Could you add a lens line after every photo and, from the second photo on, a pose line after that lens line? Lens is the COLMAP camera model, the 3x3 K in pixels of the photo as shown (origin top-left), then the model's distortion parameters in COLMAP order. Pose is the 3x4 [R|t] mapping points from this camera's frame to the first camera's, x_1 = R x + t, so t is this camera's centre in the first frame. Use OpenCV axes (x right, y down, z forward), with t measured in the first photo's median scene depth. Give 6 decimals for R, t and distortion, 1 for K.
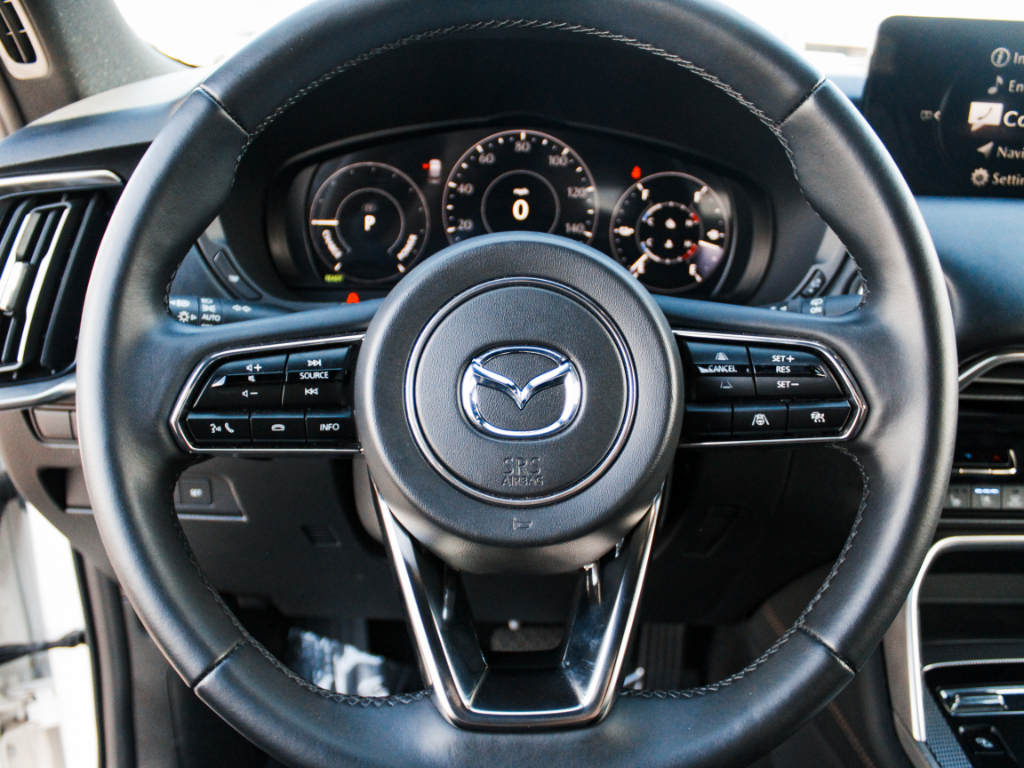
lens RADIAL K [[968.6, 0, 514.8], [0, 968.6, 376.7], [0, 0, 1]] dist [-0.104850, 0.000000]
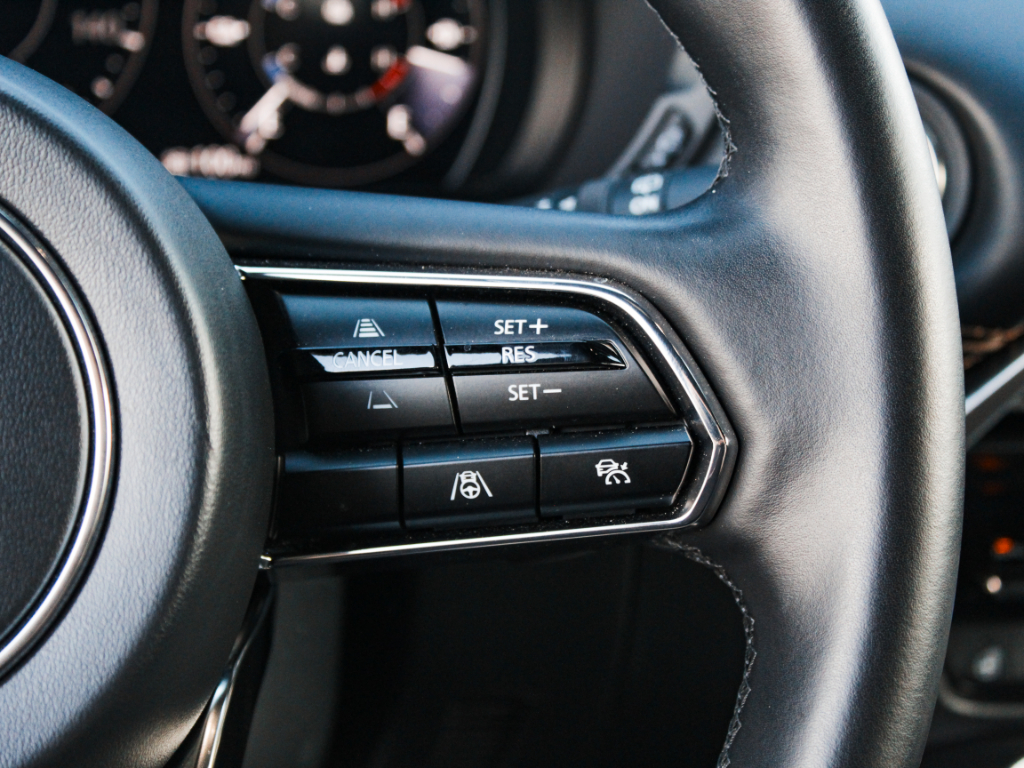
lens RADIAL K [[2268.1, 0, 502.4], [0, 2268.1, 380.7], [0, 0, 1]] dist [0.015981, 0.000000]
pose [[0.988065, -0.044545, 0.147455, 0.114405], [0.045955, 0.998924, -0.006171, 0.007195], [-0.147021, 0.012874, 0.989050, 0.073599]]
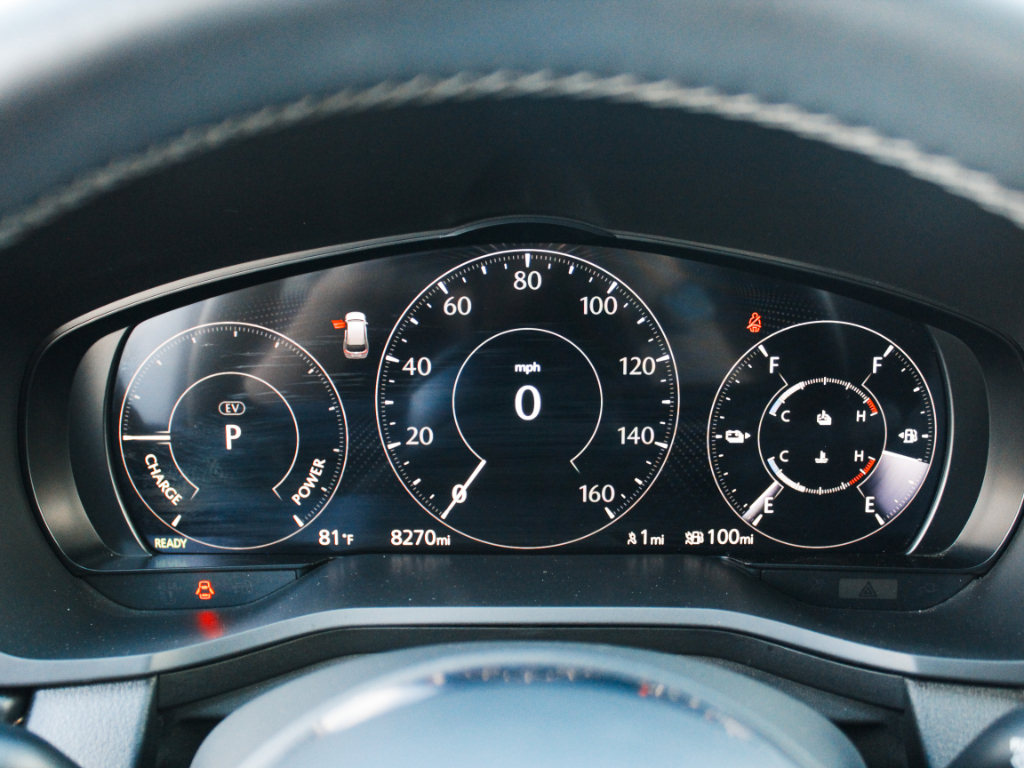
lens RADIAL K [[1230.2, 0, 515.1], [0, 1230.2, 390.1], [0, 0, 1]] dist [-0.070379, 0.000000]
pose [[0.999341, -0.033531, -0.013919, 0.011514], [0.032906, 0.998537, -0.042908, -0.209279], [0.015337, 0.042422, 0.998982, 0.486765]]
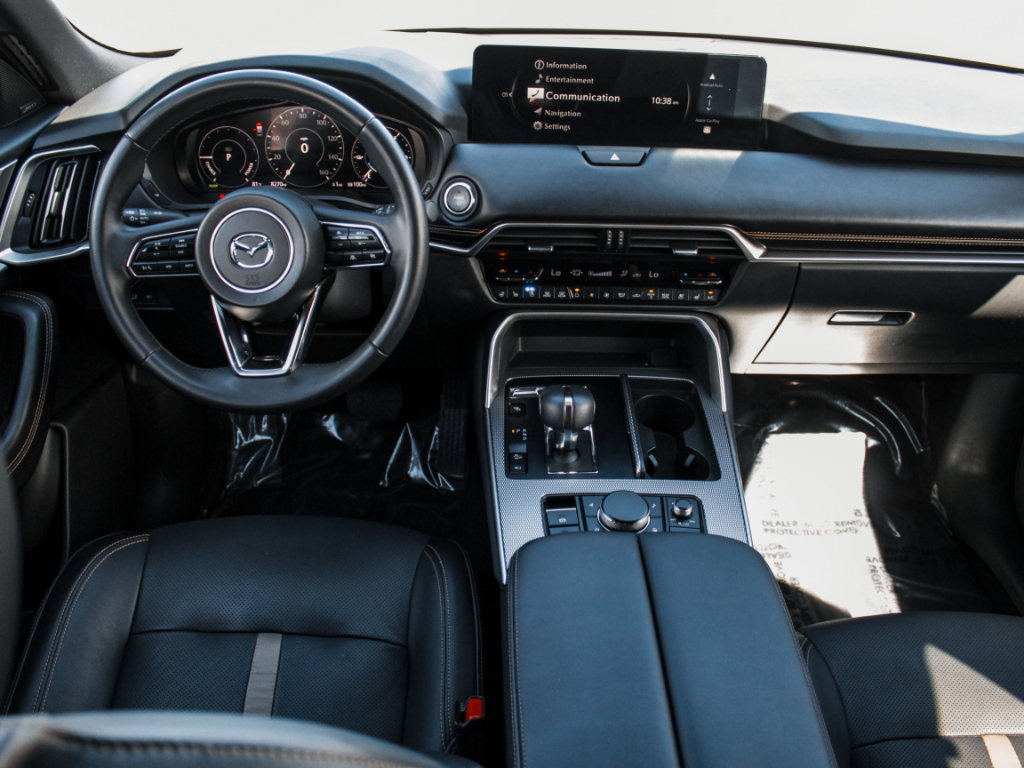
lens RADIAL K [[968.6, 0, 498.2], [0, 968.6, 360.9], [0, 0, 1]] dist [-0.104850, 0.000000]
pose [[0.999699, -0.017261, -0.017450, 0.577683], [0.019974, 0.985299, 0.169668, -0.097918], [0.014265, -0.169965, 0.985347, -1.323875]]
